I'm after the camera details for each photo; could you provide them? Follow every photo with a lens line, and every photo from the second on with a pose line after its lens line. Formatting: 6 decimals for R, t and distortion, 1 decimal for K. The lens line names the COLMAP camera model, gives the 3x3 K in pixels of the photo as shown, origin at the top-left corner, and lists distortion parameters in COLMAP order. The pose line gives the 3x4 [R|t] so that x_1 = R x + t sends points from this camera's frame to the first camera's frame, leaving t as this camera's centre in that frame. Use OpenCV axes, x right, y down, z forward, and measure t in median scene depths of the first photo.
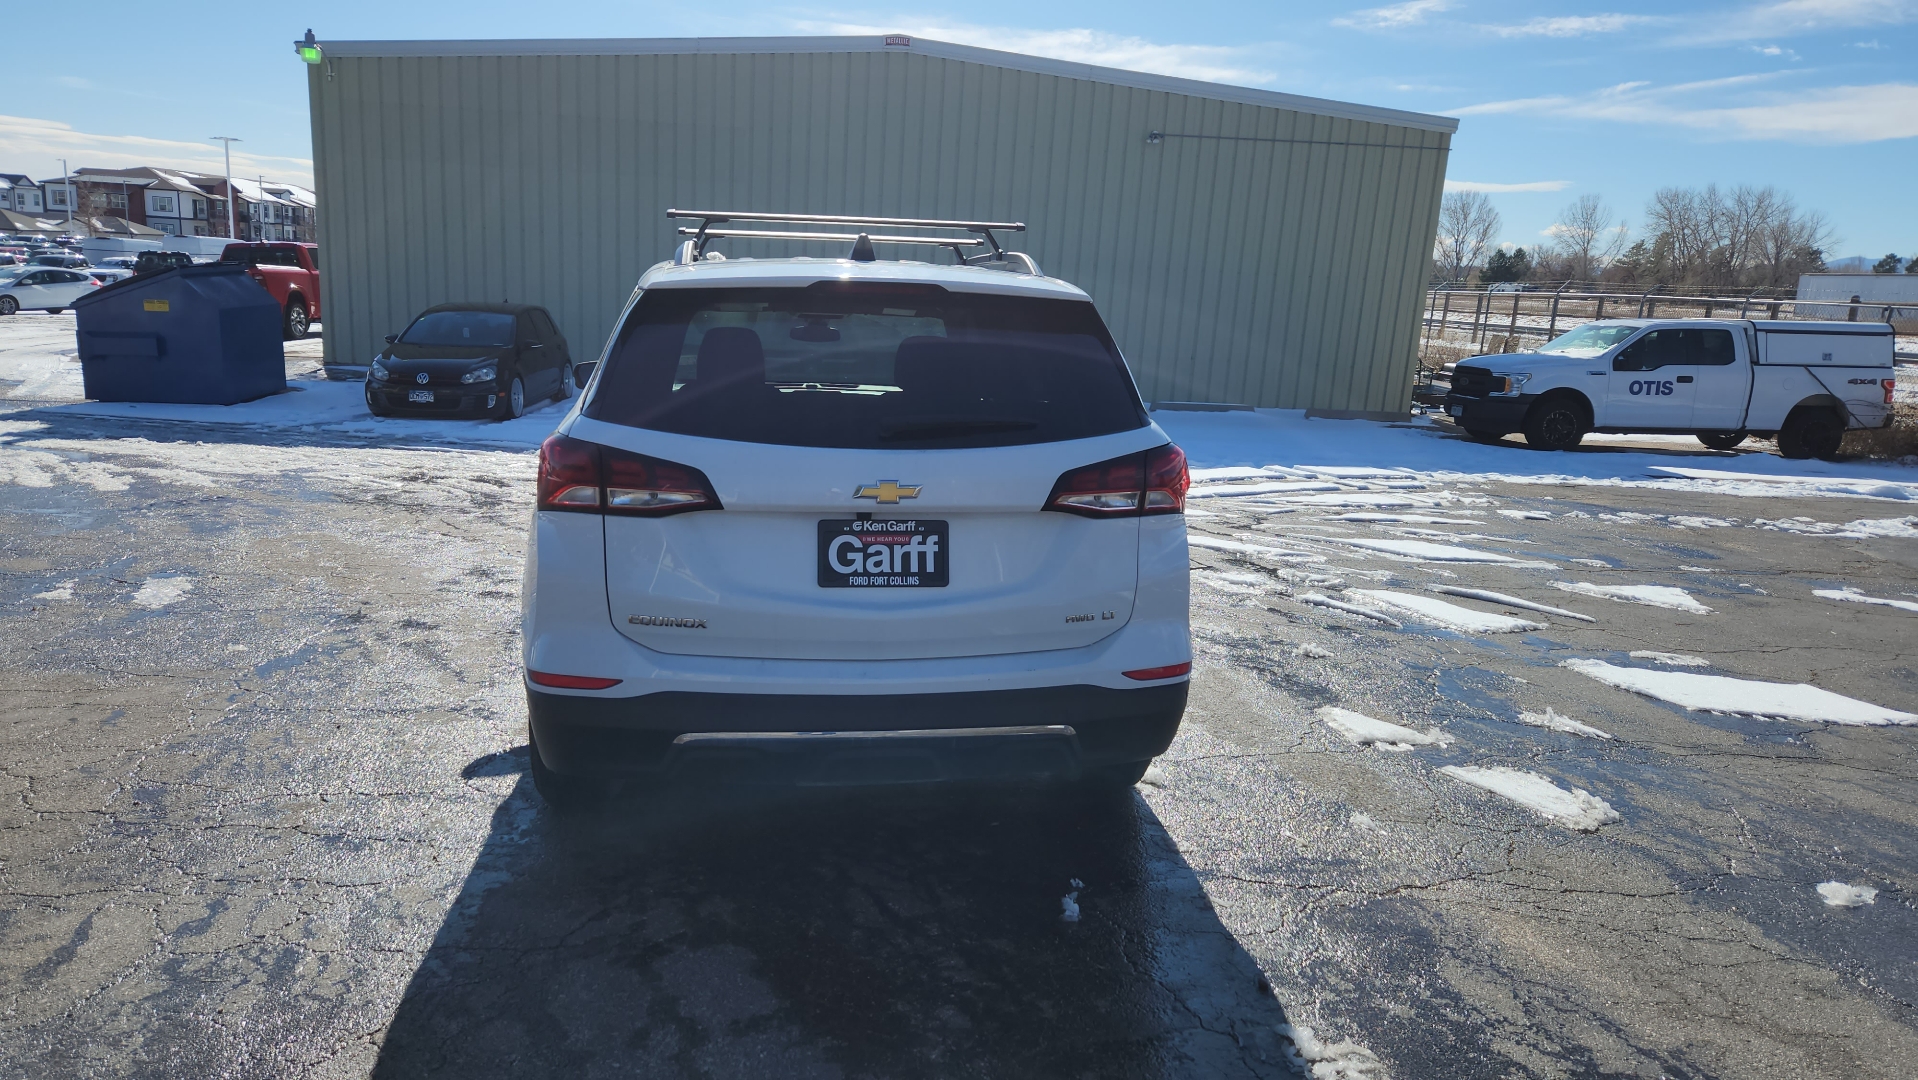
lens RADIAL K [[1274.5, 0, 926.6], [0, 1274.5, 530.3], [0, 0, 1]] dist [0.075809, -0.060099]
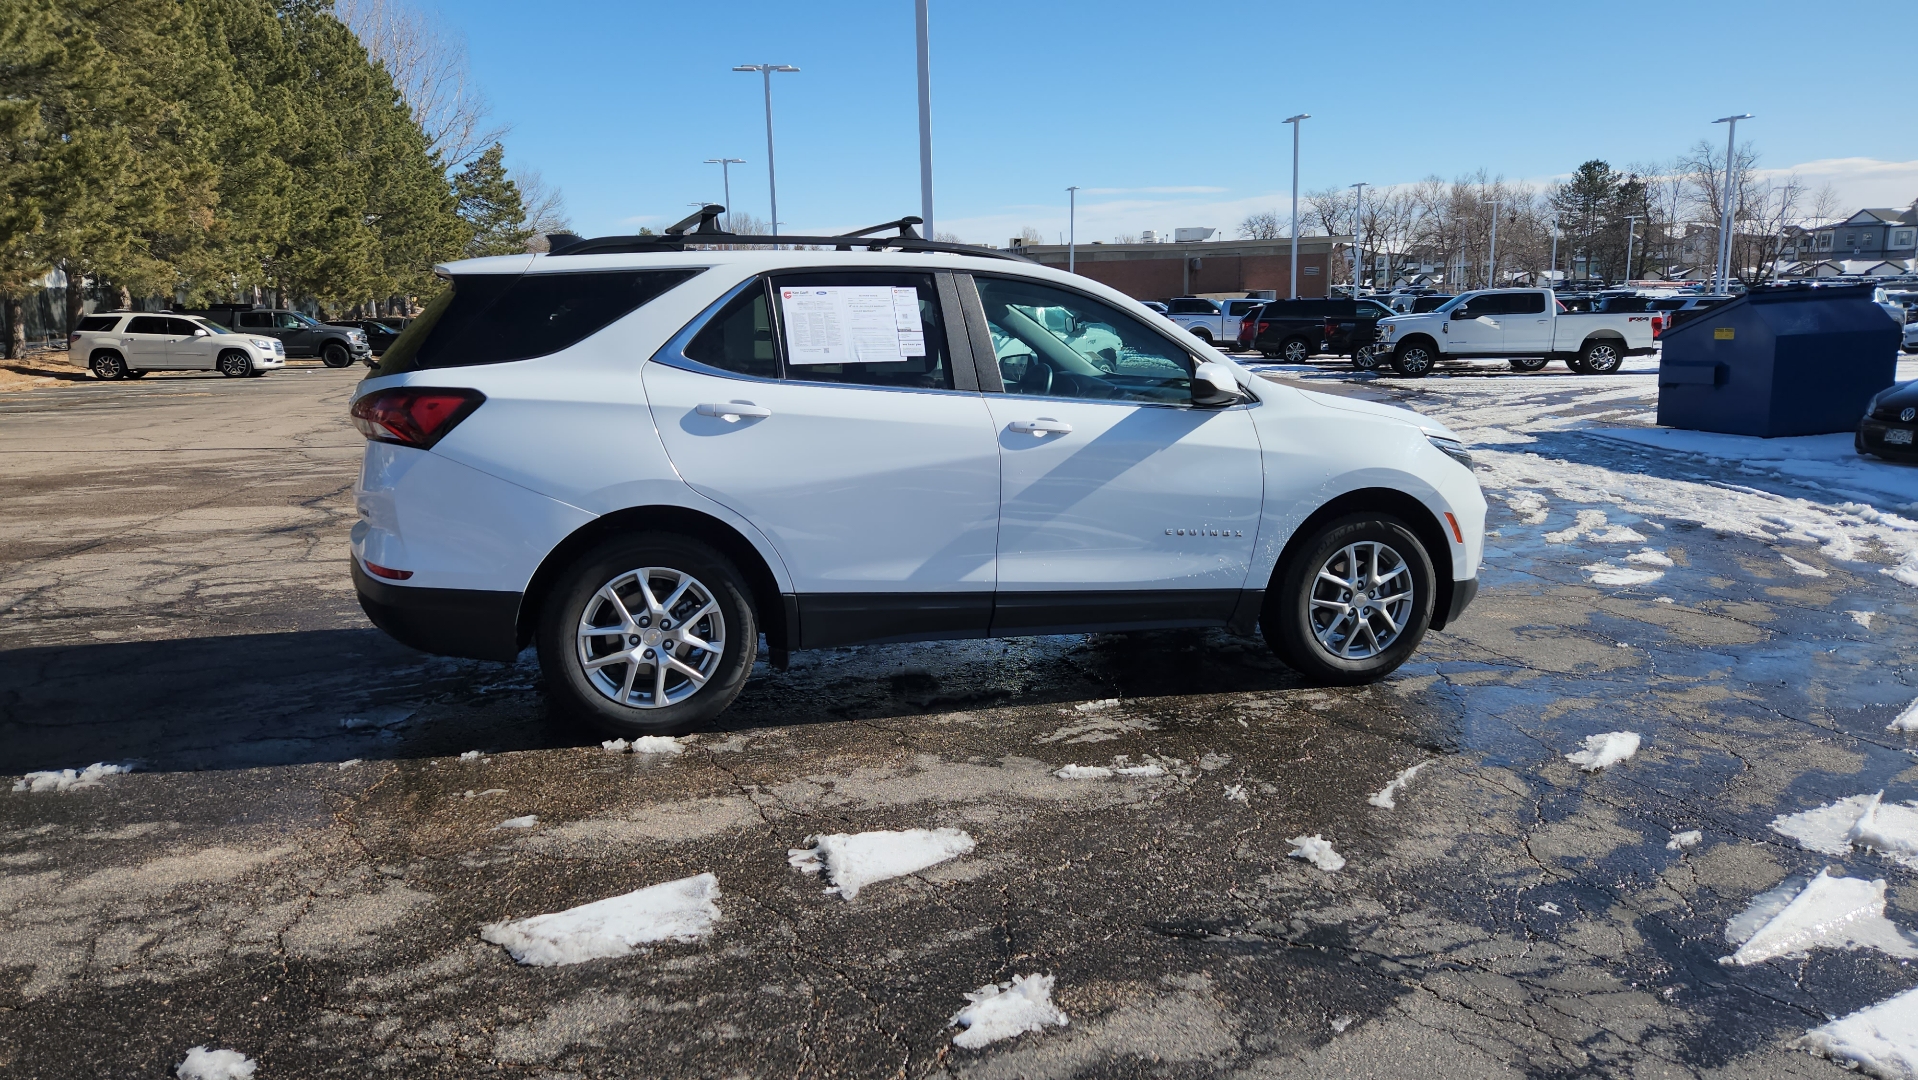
lens RADIAL K [[1274.5, 0, 929.0], [0, 1274.5, 544.8], [0, 0, 1]] dist [0.075809, -0.060099]
pose [[0.172430, 0.141519, -0.974803, 1.586180], [-0.165189, 0.979765, 0.113019, -0.151481], [0.971072, 0.141539, 0.192318, 1.354045]]
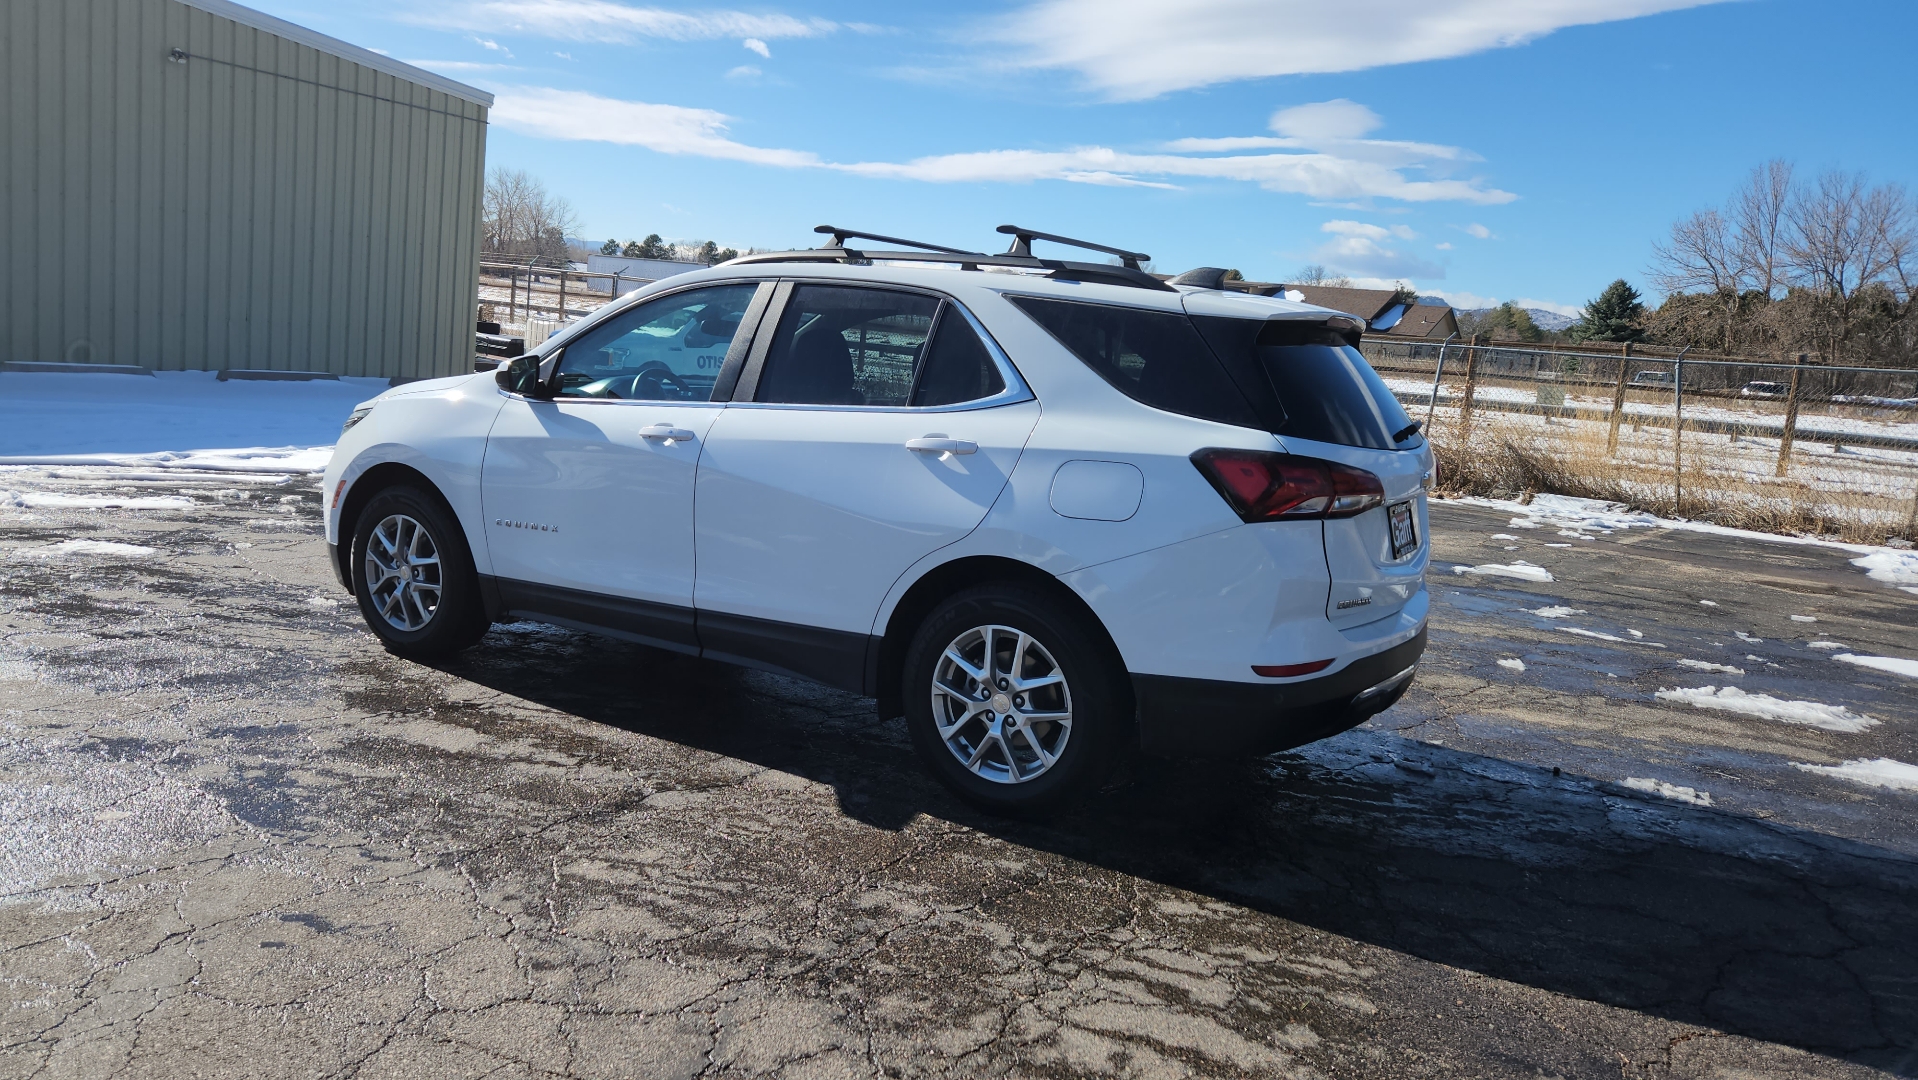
lens RADIAL K [[1274.5, 0, 921.6], [0, 1274.5, 542.0], [0, 0, 1]] dist [0.075809, -0.060099]
pose [[0.643828, -0.109606, 0.757280, -1.336624], [0.078205, 0.993931, 0.077370, -0.107768], [-0.761164, 0.009410, 0.648492, 0.515726]]
